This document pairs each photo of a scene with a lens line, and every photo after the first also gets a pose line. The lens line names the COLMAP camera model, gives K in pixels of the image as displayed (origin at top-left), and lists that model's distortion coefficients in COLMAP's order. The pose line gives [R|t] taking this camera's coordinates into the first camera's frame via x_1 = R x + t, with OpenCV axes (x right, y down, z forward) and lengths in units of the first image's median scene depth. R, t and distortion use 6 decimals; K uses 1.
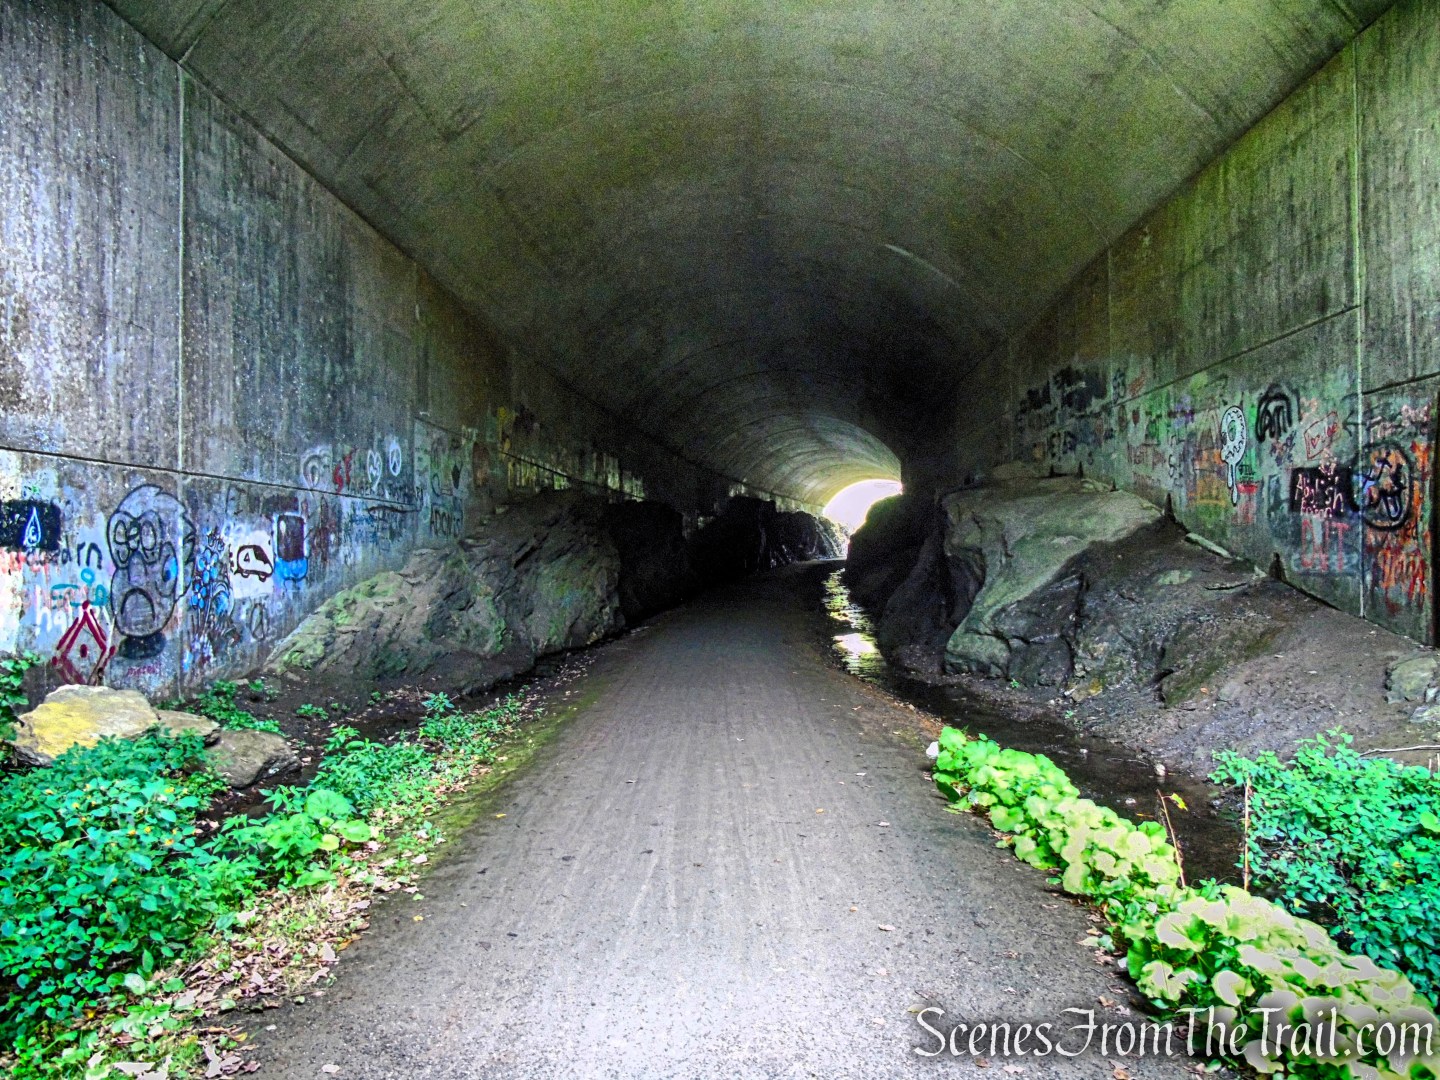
lens RADIAL K [[1035.3, 0, 720.0], [0, 1035.3, 540.0], [0, 0, 1]] dist [-0.061293, 0.054883]
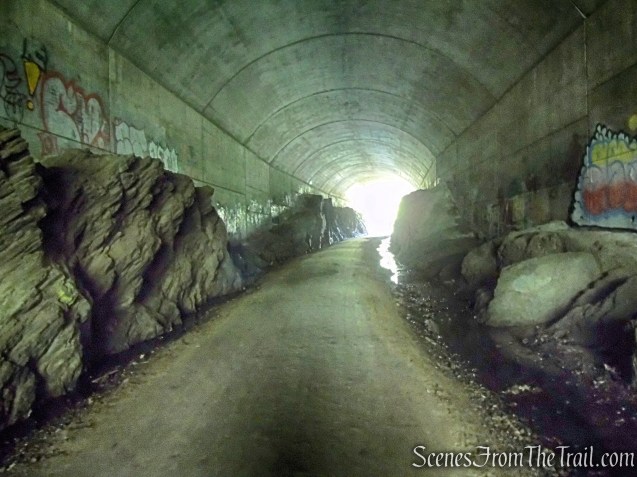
lens RADIAL K [[458.0, 0, 318.5], [0, 458.0, 238.5], [0, 0, 1]] dist [-0.061293, 0.054883]
pose [[0.999453, -0.017476, 0.028077, 0.075439], [0.016700, 0.999479, 0.027625, 0.011134], [-0.028545, -0.027141, 0.999224, 1.742536]]
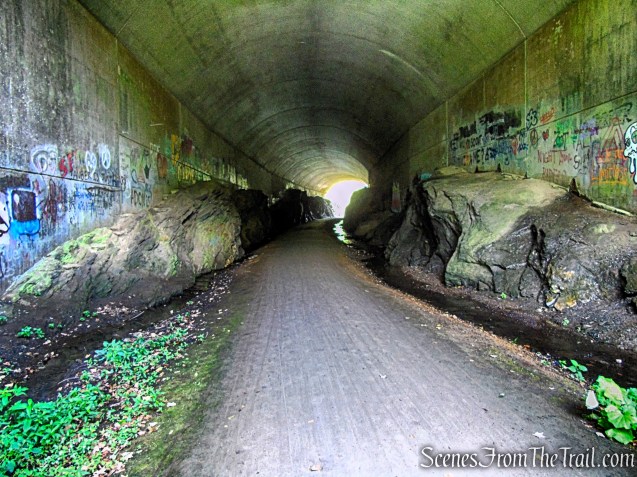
lens RADIAL K [[458.0, 0, 318.5], [0, 458.0, 238.5], [0, 0, 1]] dist [-0.061293, 0.054883]
pose [[0.995841, -0.010214, 0.090539, -0.048755], [0.004495, 0.997994, 0.063148, 0.004433], [-0.091003, -0.062478, 0.993889, 0.260736]]
